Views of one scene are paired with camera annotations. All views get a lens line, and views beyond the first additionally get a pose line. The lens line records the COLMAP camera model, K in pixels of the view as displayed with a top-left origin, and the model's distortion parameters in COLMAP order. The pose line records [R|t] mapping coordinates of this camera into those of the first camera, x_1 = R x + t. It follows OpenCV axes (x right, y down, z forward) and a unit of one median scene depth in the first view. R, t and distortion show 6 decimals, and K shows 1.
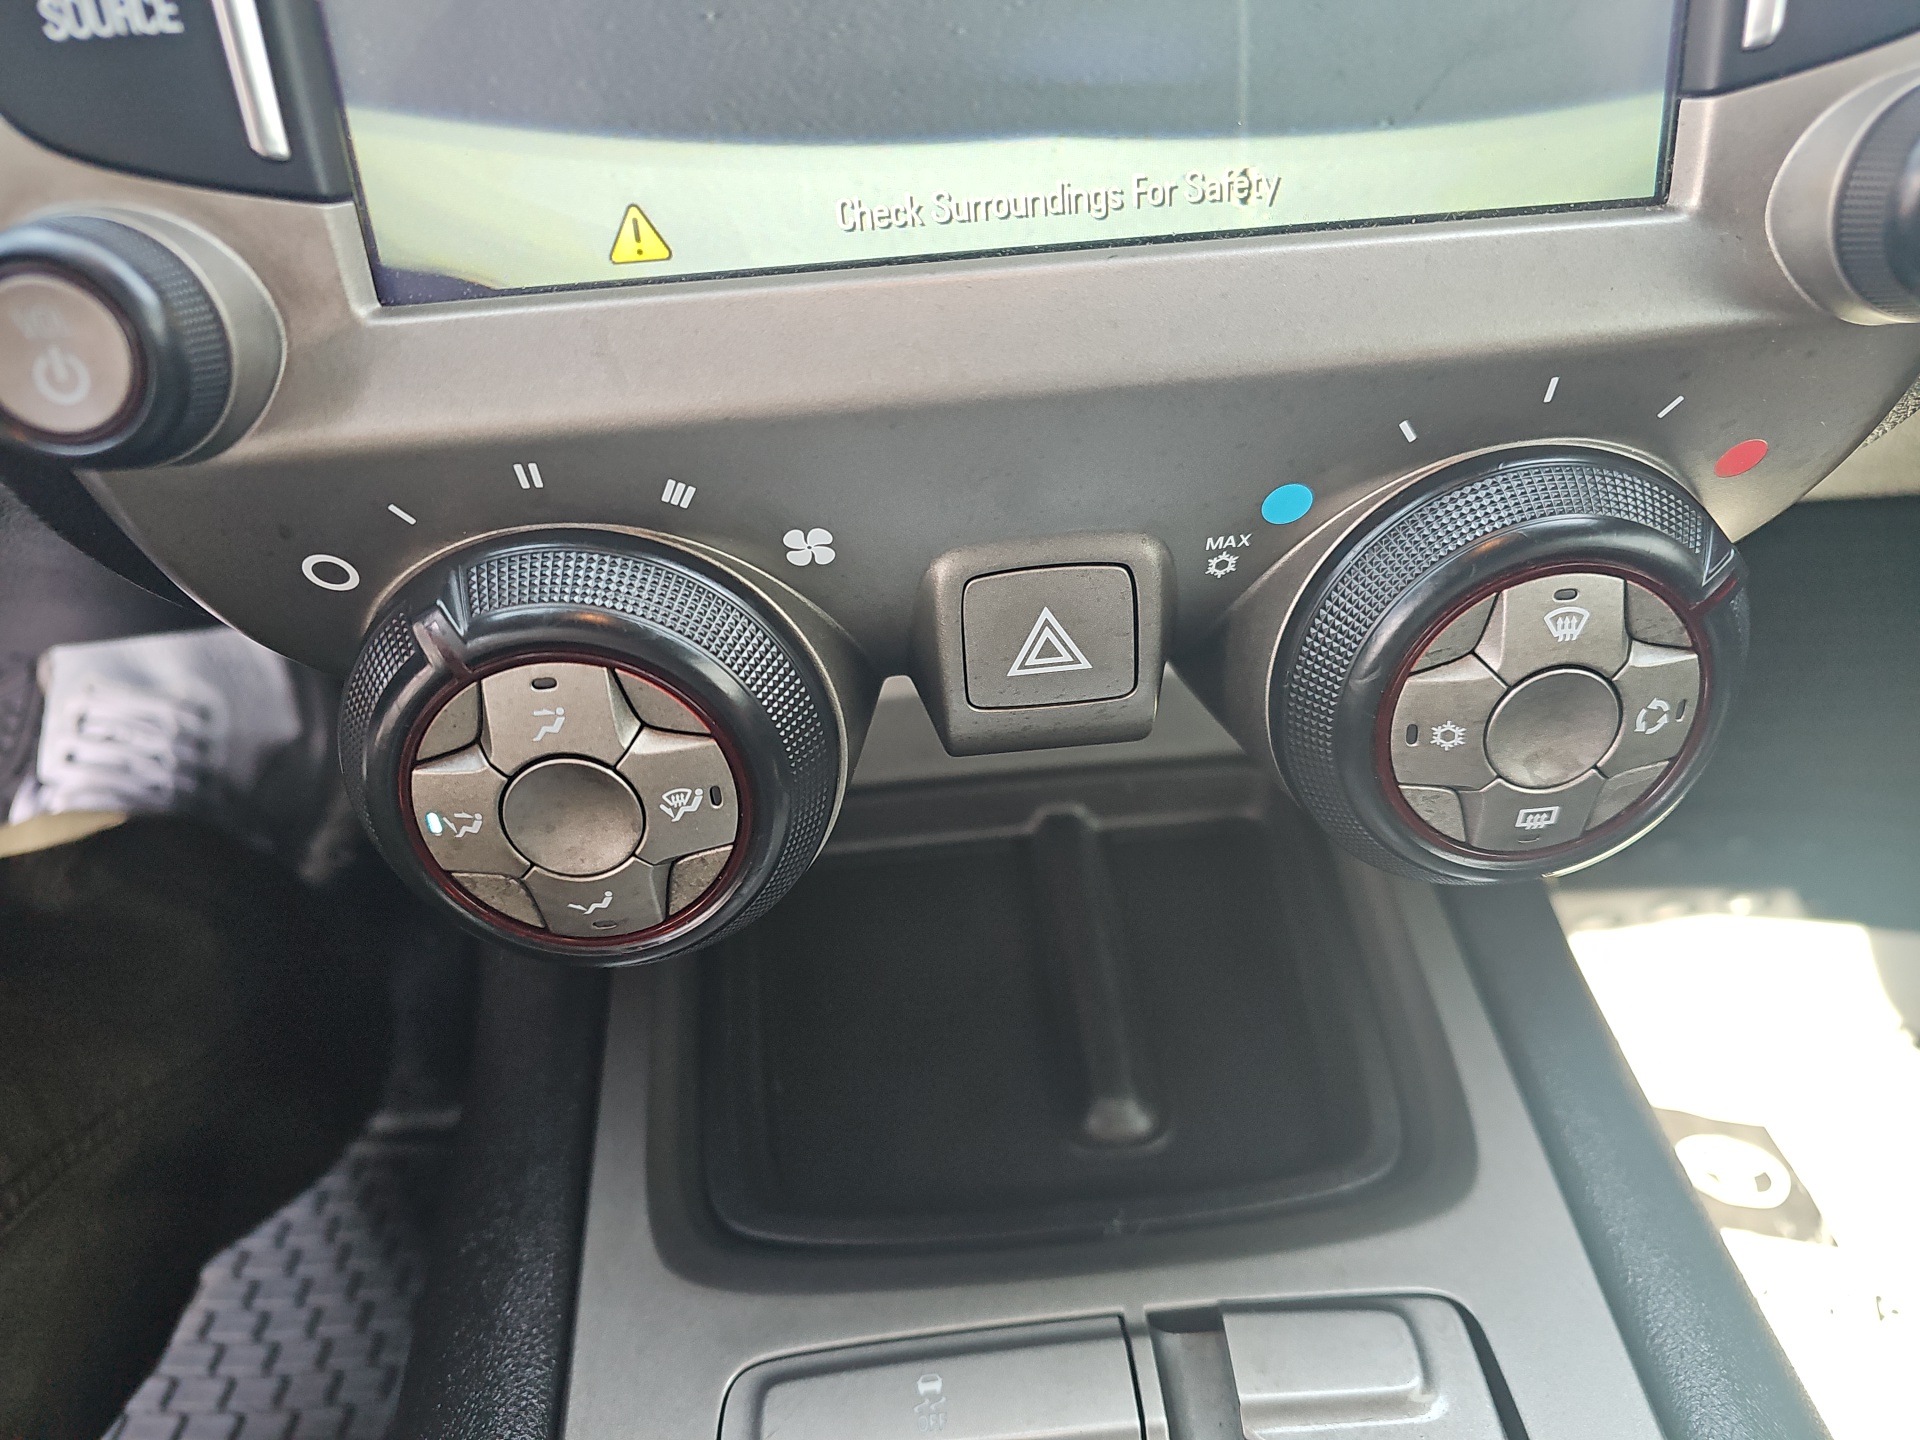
lens RADIAL K [[1362.6, 0, 964.0], [0, 1362.6, 720.2], [0, 0, 1]] dist [-0.012350, -0.004631]
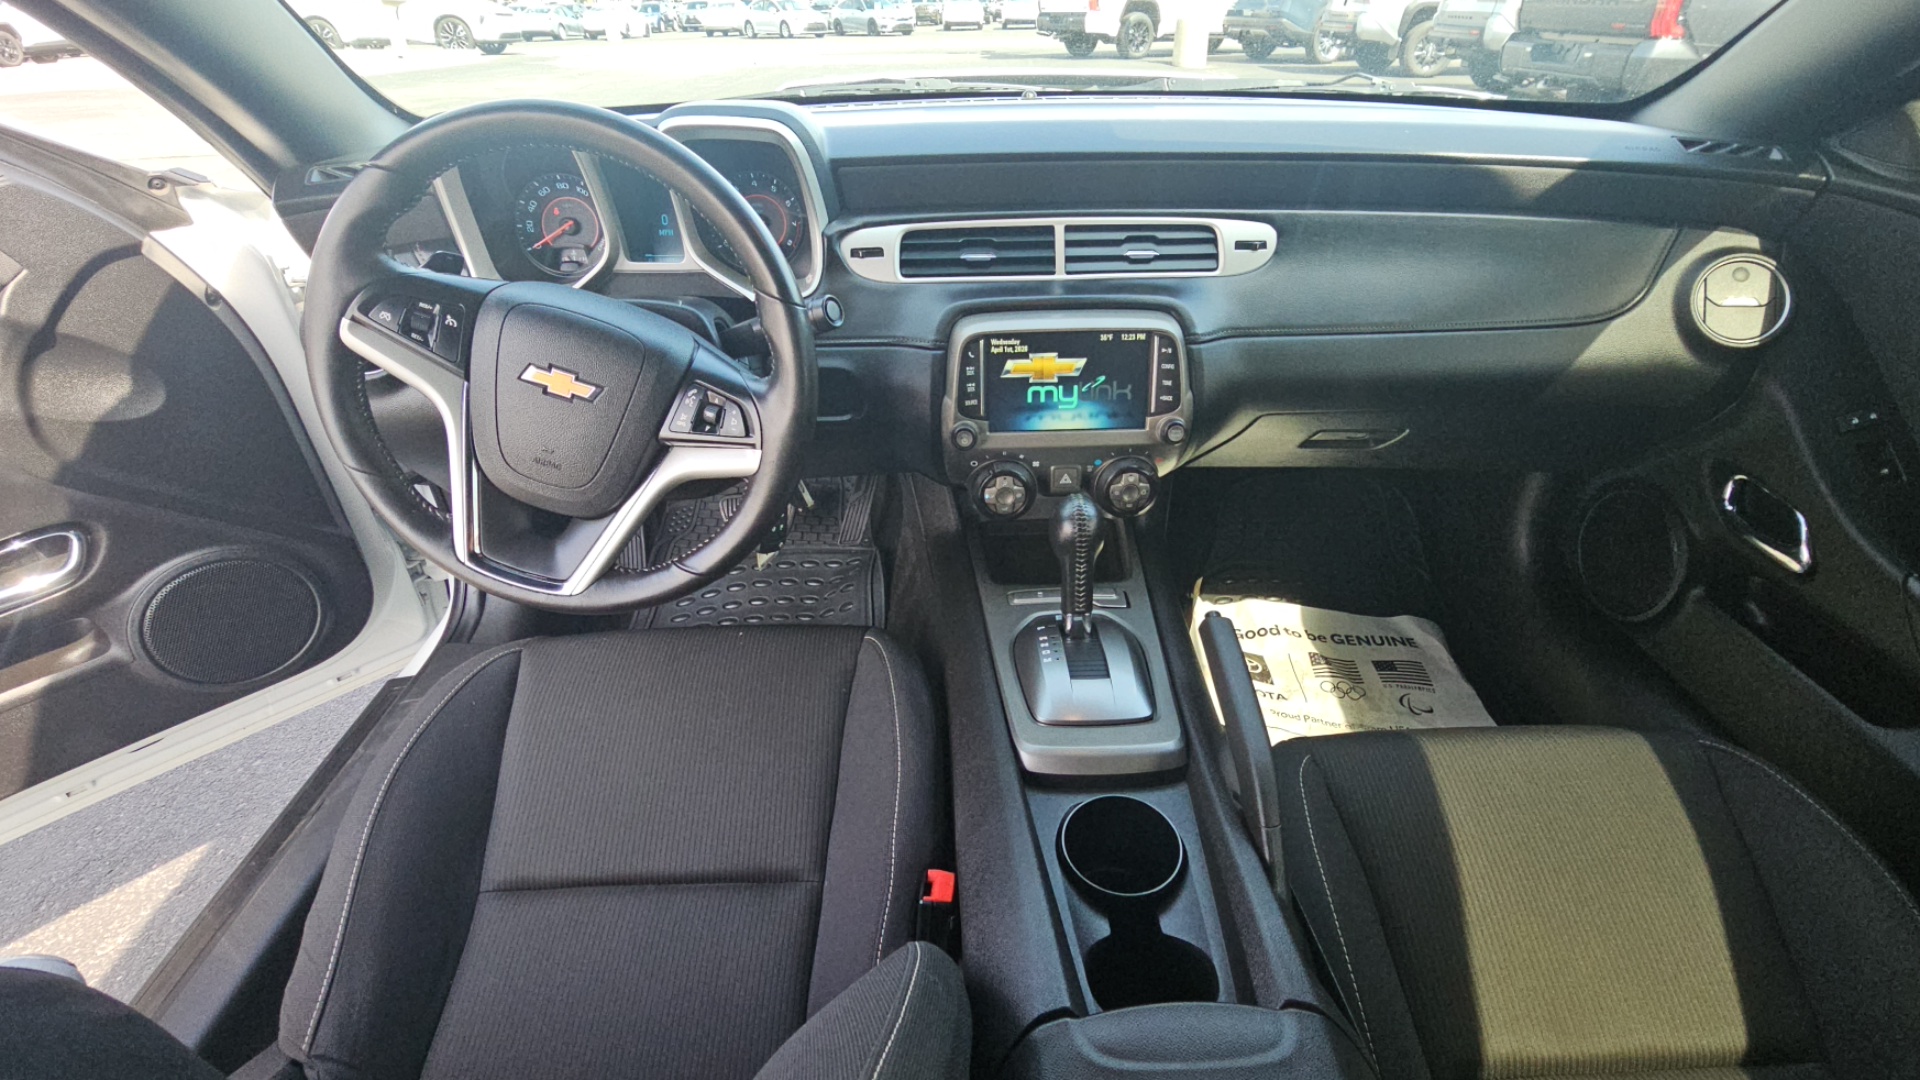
lens RADIAL K [[851.5, 0, 976.7], [0, 851.5, 543.9], [0, 0, 1]] dist [0.002749, -0.001125]
pose [[0.998377, 0.056717, -0.005203, -0.312336], [-0.056912, 0.997000, -0.052456, 0.468060], [0.002212, 0.052667, 0.998610, -2.989168]]
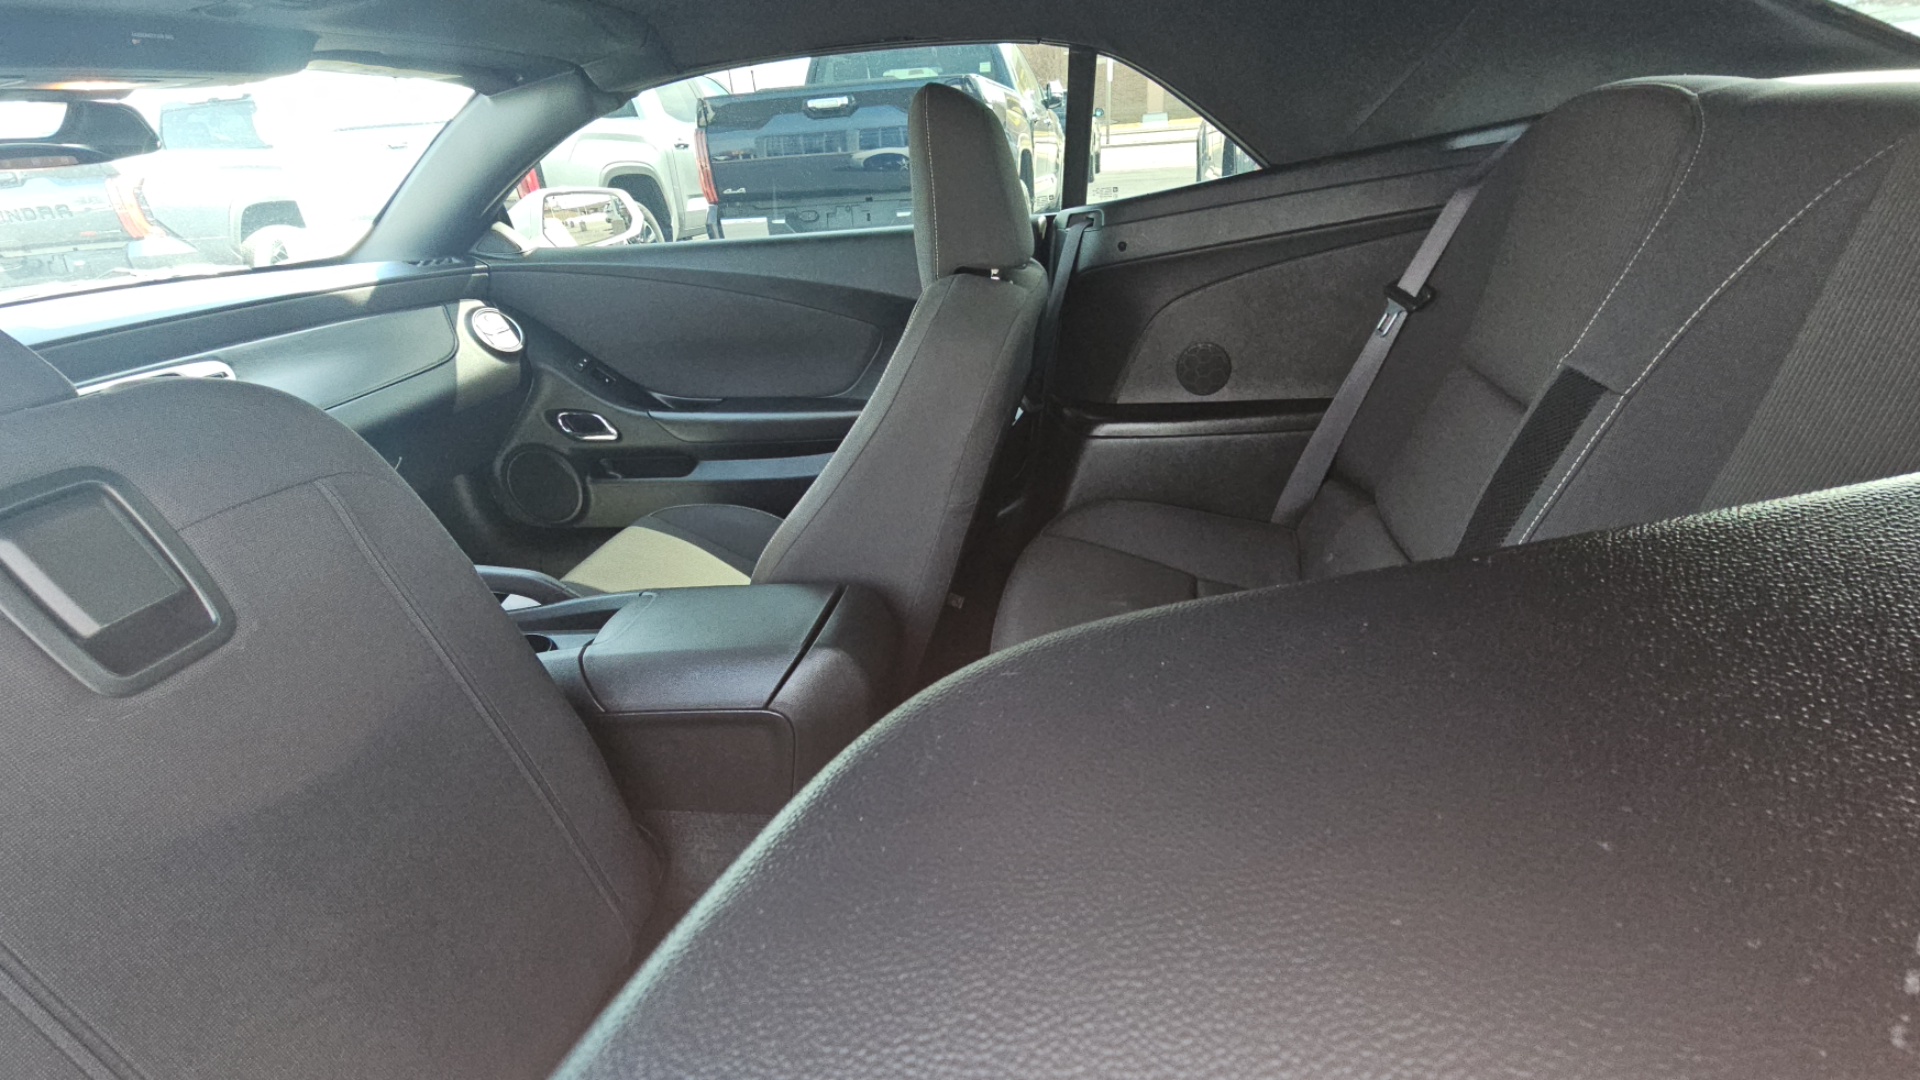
lens RADIAL K [[851.5, 0, 976.7], [0, 851.5, 543.9], [0, 0, 1]] dist [0.002749, -0.001125]
pose [[0.225107, -0.396245, 0.890122, -3.081173], [0.618044, 0.764321, 0.183943, 1.496056], [-0.753225, 0.508728, 0.416951, -4.292274]]
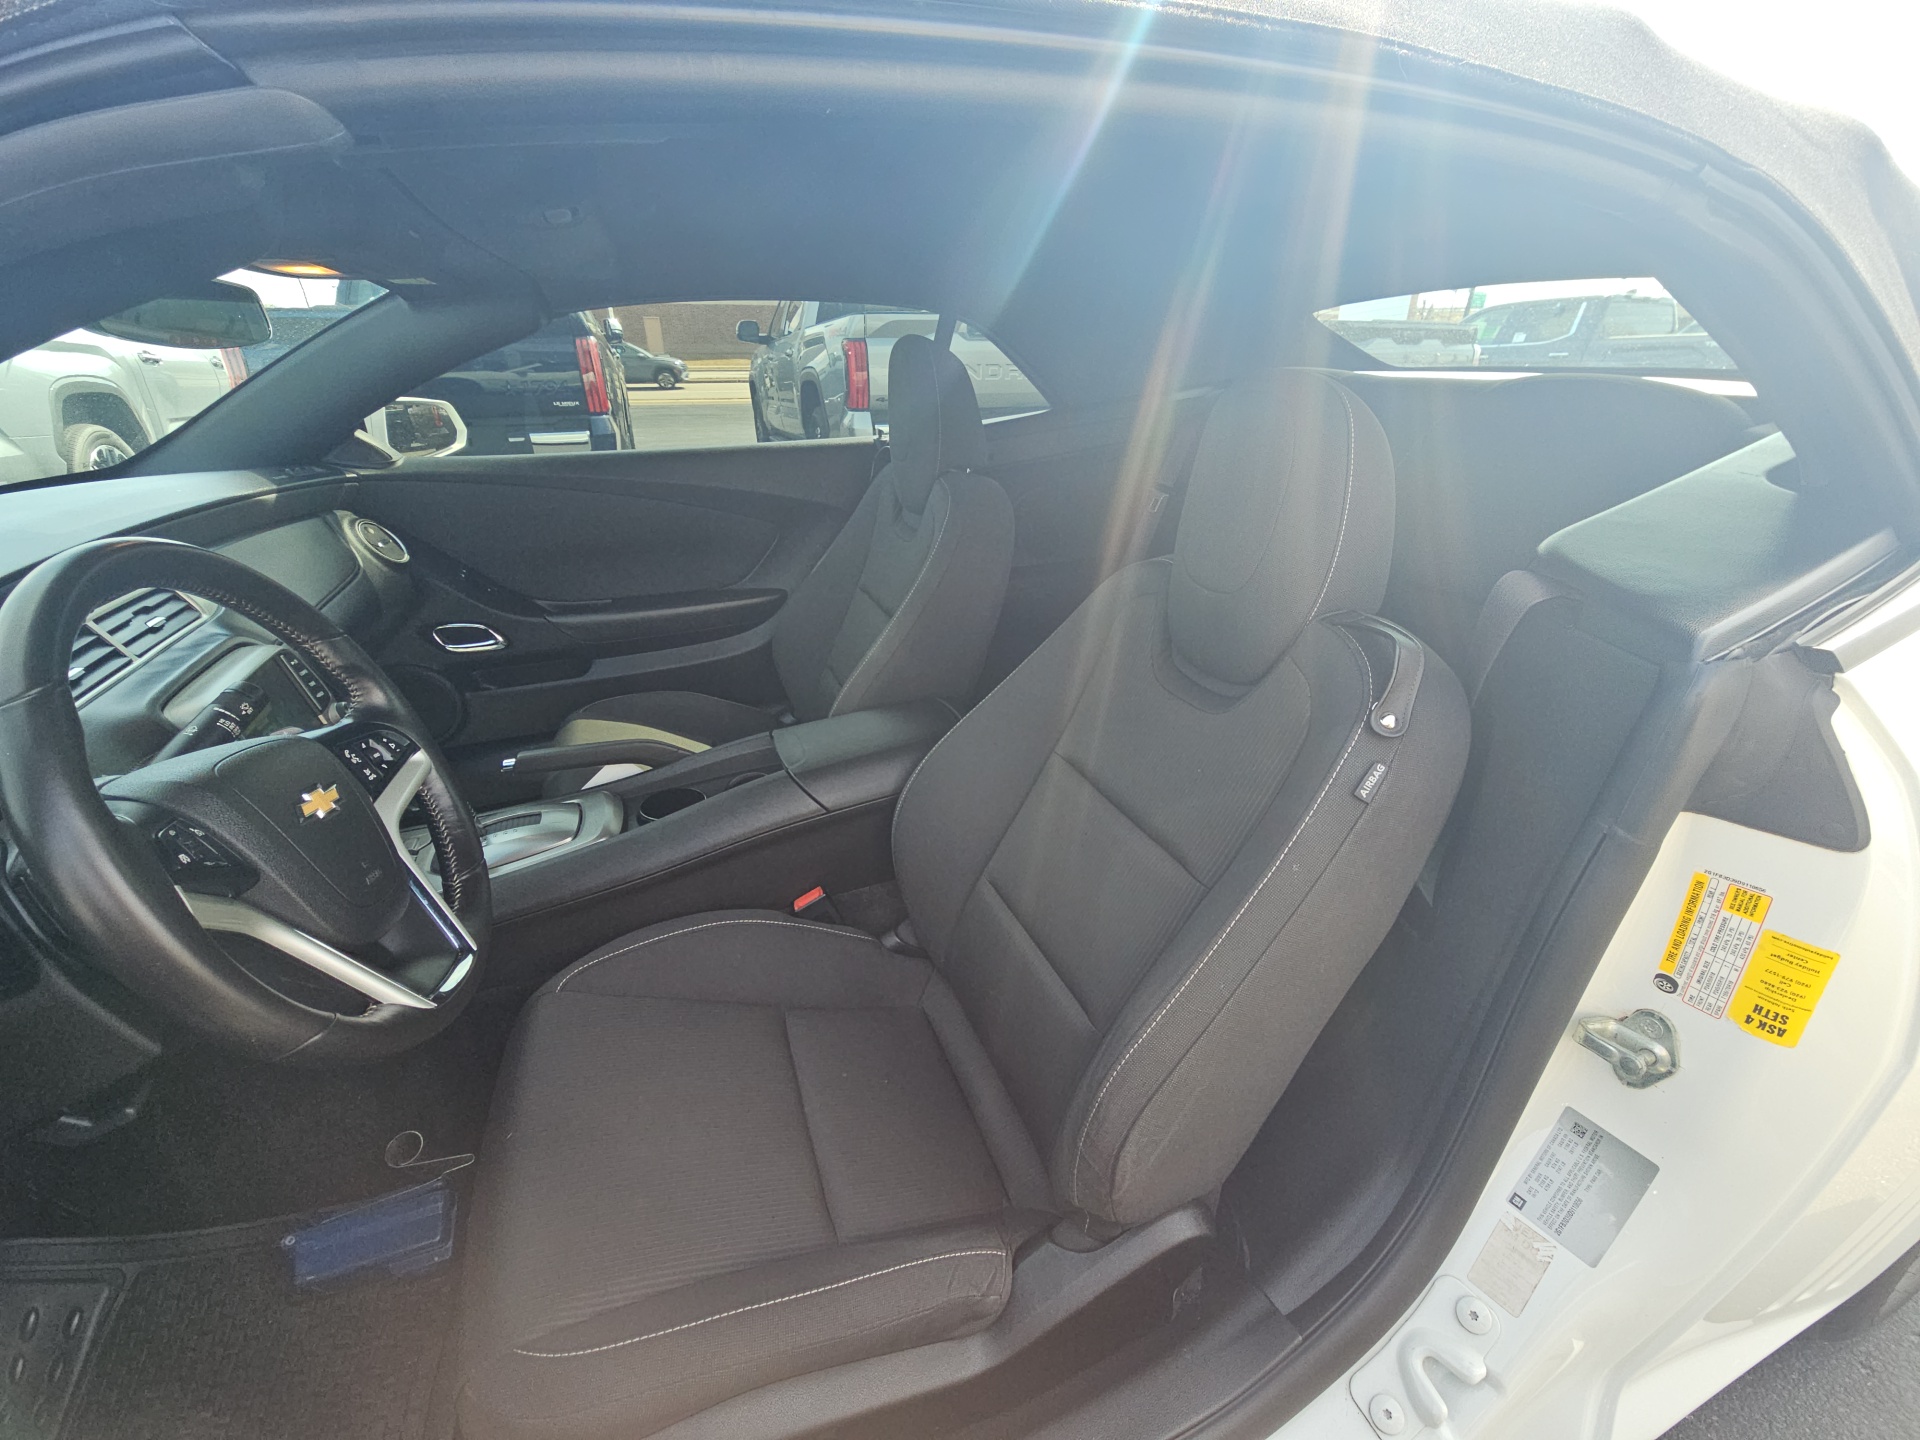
lens RADIAL K [[775.3, 0, 976.6], [0, 775.3, 722.2], [0, 0, 1]] dist [0.007214, -0.000201]
pose [[-0.297136, -0.362968, 0.883156, -4.329374], [0.577292, 0.668445, 0.468952, -0.204549], [-0.760555, 0.649181, 0.010919, -2.007761]]
